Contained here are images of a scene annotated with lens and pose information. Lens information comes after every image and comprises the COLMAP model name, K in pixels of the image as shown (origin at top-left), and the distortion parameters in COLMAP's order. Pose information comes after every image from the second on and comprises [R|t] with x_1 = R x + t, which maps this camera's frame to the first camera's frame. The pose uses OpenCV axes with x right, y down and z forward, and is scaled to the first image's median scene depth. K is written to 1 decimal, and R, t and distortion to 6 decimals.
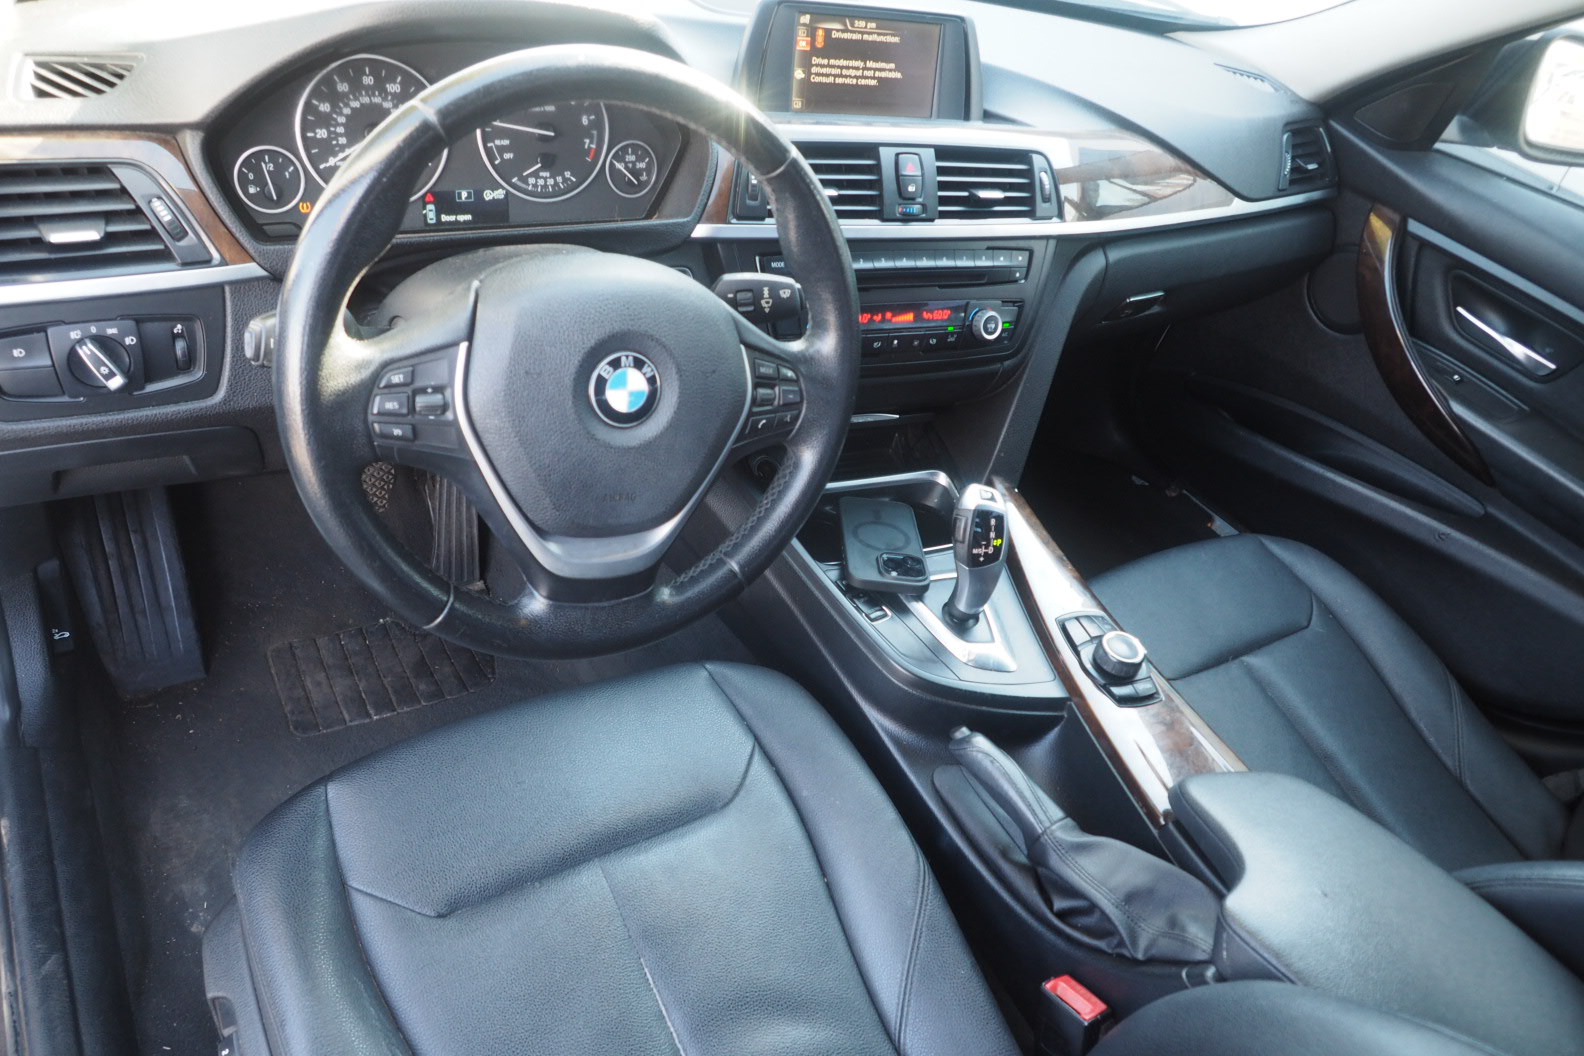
lens RADIAL K [[1120.9, 0, 803.2], [0, 1120.9, 532.5], [0, 0, 1]] dist [-0.047096, 0.015139]
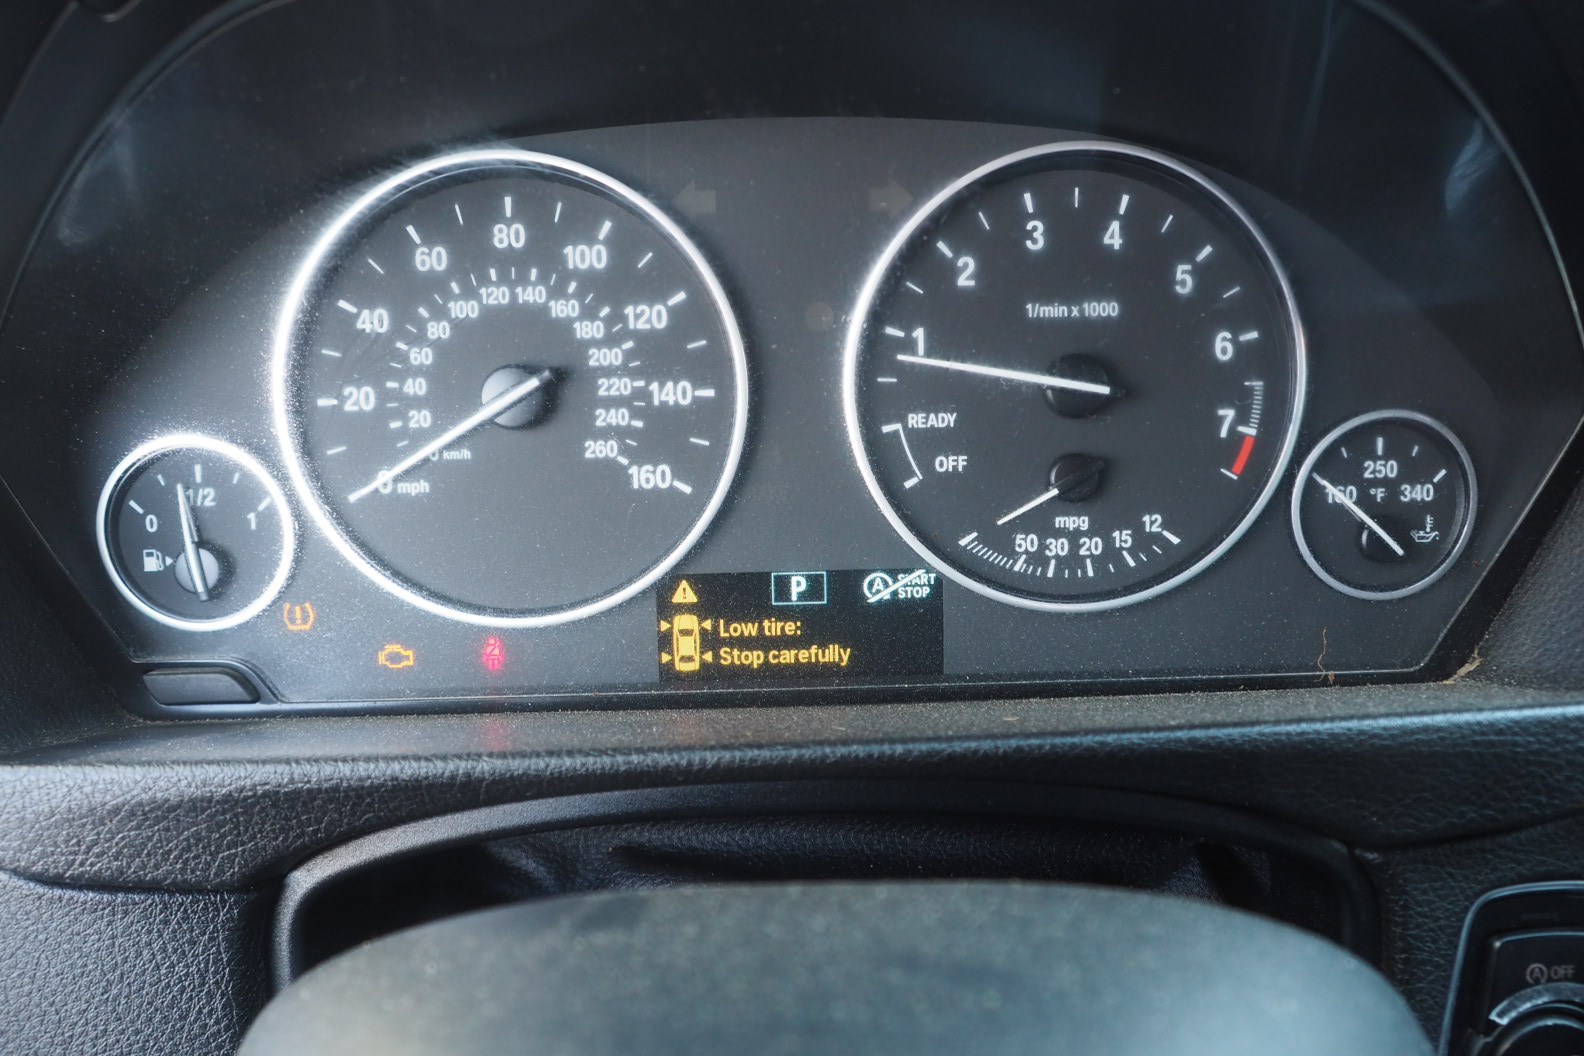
lens RADIAL K [[1120.9, 0, 784.7], [0, 1120.9, 543.1], [0, 0, 1]] dist [-0.047096, 0.015139]
pose [[0.845133, 0.001691, -0.534553, -0.126386], [-0.160105, 0.954889, -0.250107, -0.210963], [0.510016, 0.296958, 0.807279, 0.663053]]
